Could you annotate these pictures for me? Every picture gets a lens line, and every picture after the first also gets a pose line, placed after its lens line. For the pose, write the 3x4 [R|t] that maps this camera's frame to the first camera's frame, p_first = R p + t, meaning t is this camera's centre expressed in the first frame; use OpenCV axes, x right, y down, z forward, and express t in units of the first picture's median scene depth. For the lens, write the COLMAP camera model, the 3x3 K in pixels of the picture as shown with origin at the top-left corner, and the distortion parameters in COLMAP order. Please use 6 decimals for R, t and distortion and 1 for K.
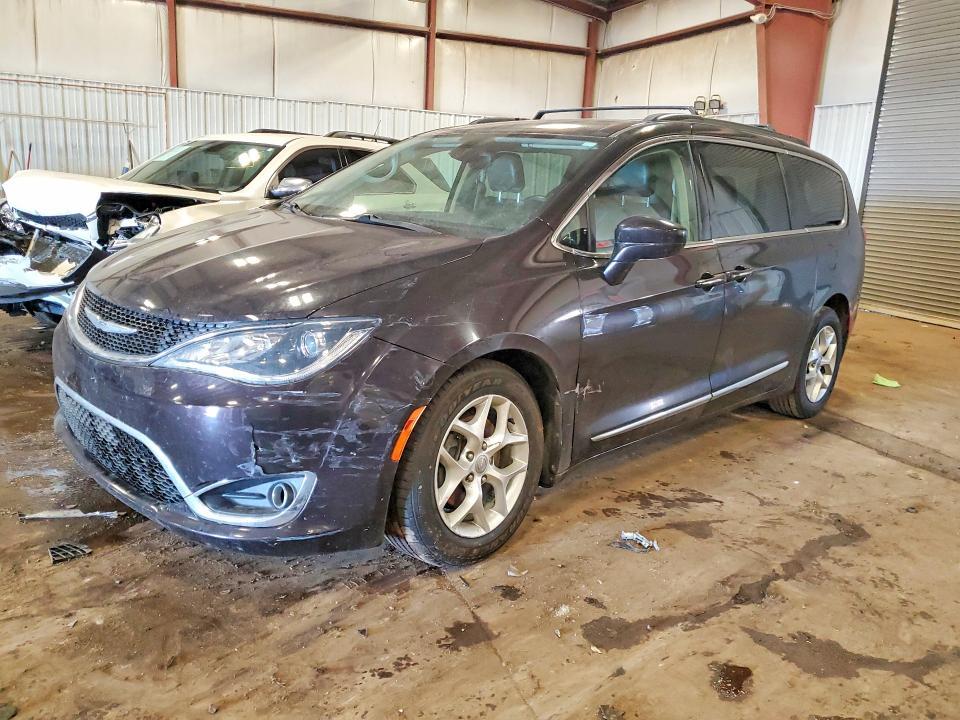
lens RADIAL K [[772.6, 0, 478.4], [0, 772.6, 354.9], [0, 0, 1]] dist [0.013076, 0.006900]
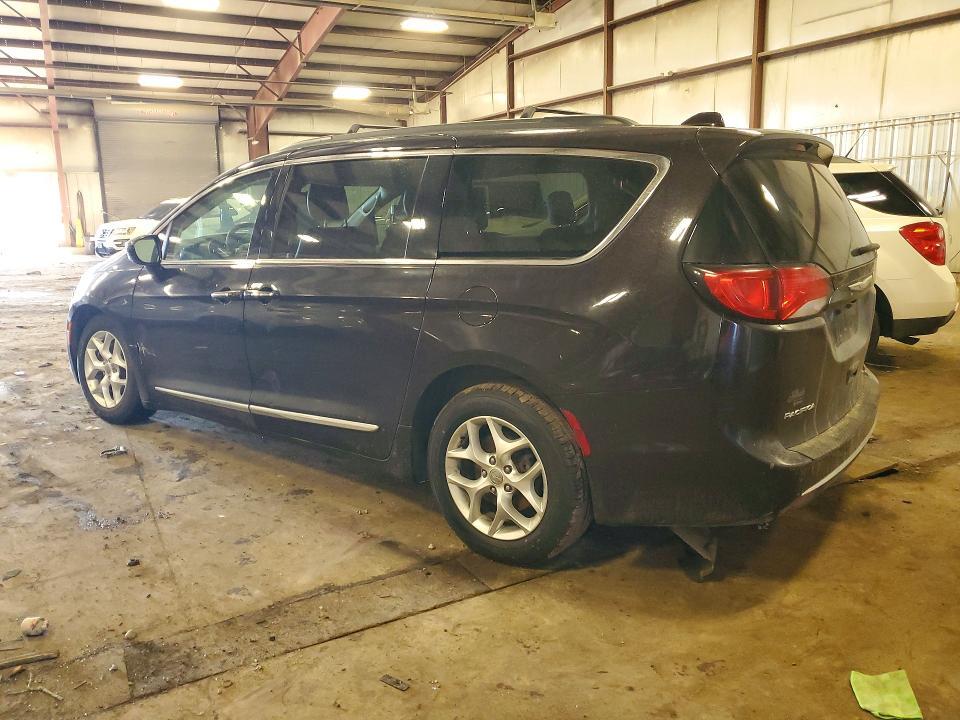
lens RADIAL K [[772.6, 0, 477.5], [0, 772.6, 361.2], [0, 0, 1]] dist [0.013076, 0.006900]
pose [[0.092399, 0.152166, -0.984026, 1.273006], [-0.198070, 0.971313, 0.131601, -0.197111], [0.975823, 0.182746, 0.119888, 1.092834]]
